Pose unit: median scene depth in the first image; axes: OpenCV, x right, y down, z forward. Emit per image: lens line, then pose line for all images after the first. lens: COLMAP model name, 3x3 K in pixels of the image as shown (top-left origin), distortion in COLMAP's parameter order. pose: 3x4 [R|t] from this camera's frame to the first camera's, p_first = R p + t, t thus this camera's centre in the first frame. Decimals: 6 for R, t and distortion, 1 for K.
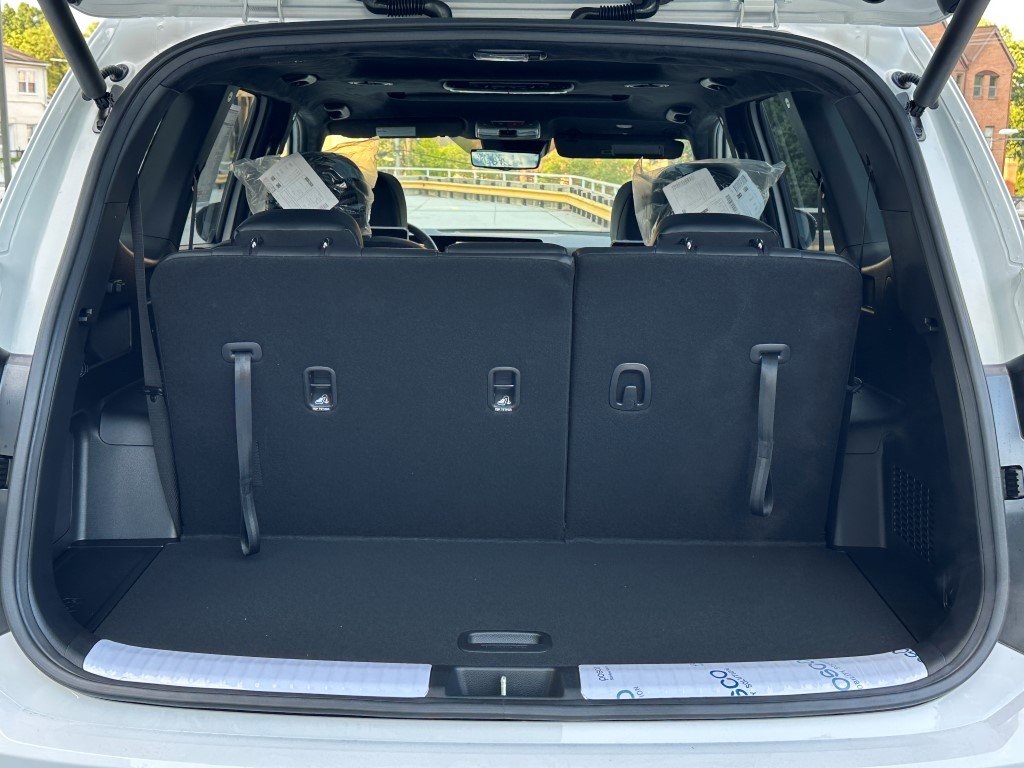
lens RADIAL K [[1323.5, 0, 507.4], [0, 1323.5, 386.9], [0, 0, 1]] dist [0.066529, 0.000000]
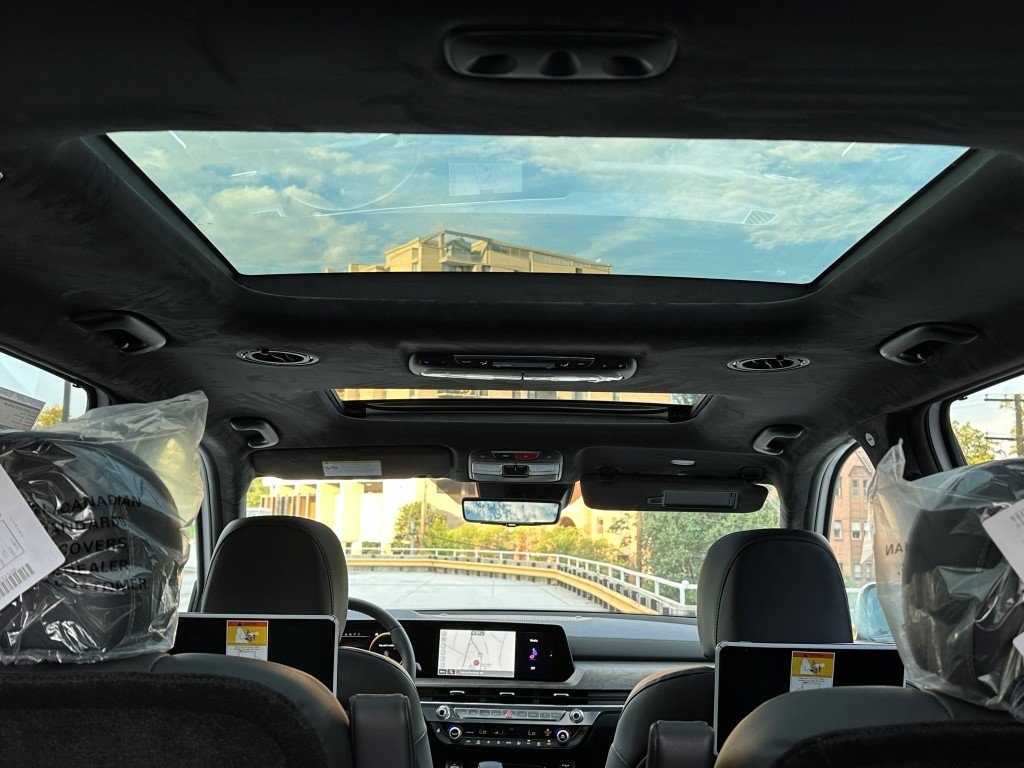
lens RADIAL K [[1071.5, 0, 509.7], [0, 1071.5, 385.0], [0, 0, 1]] dist [0.101029, 0.000000]
pose [[0.999981, 0.002694, 0.005528, -0.005691], [-0.000842, 0.950431, -0.310933, -0.057251], [-0.006092, 0.310923, 0.950416, 0.432352]]
